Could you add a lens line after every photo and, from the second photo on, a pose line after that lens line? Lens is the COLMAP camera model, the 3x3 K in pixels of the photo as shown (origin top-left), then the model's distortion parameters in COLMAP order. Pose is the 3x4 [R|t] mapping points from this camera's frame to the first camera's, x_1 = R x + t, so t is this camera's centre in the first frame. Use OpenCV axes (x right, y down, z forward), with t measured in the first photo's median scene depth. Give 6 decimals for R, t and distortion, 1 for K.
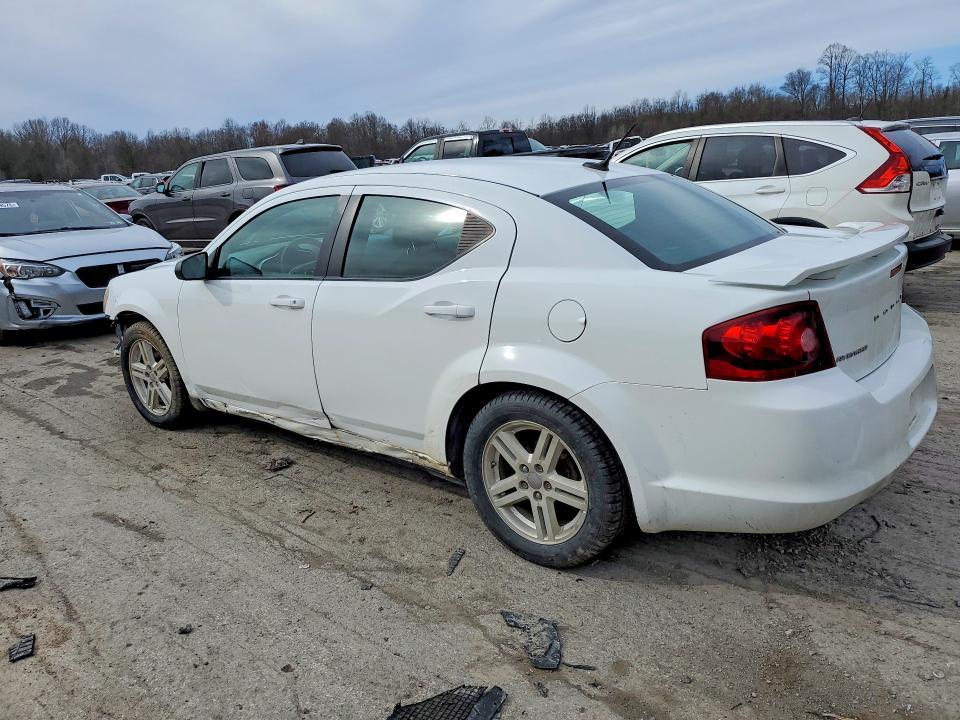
lens RADIAL K [[758.9, 0, 480.0], [0, 758.9, 360.0], [0, 0, 1]] dist [-0.003418, -0.007212]
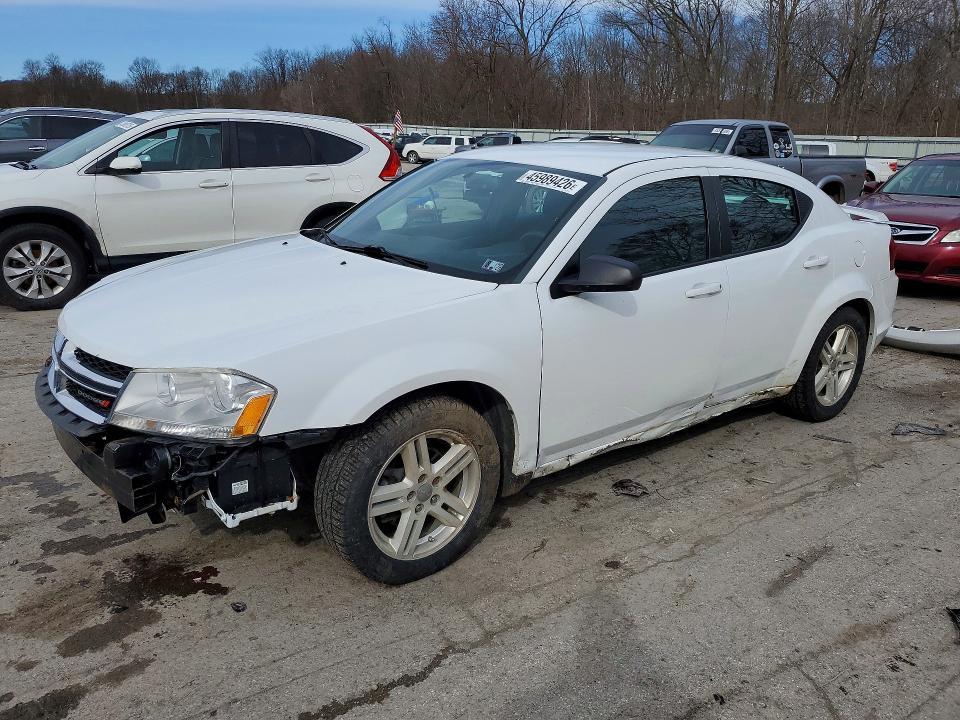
lens RADIAL K [[758.9, 0, 480.0], [0, 758.9, 360.0], [0, 0, 1]] dist [-0.003418, -0.007212]
pose [[0.208077, -0.215227, 0.954139, -1.264366], [0.209565, 0.962647, 0.171444, -0.215961], [-0.955399, 0.164280, 0.245409, 1.077630]]
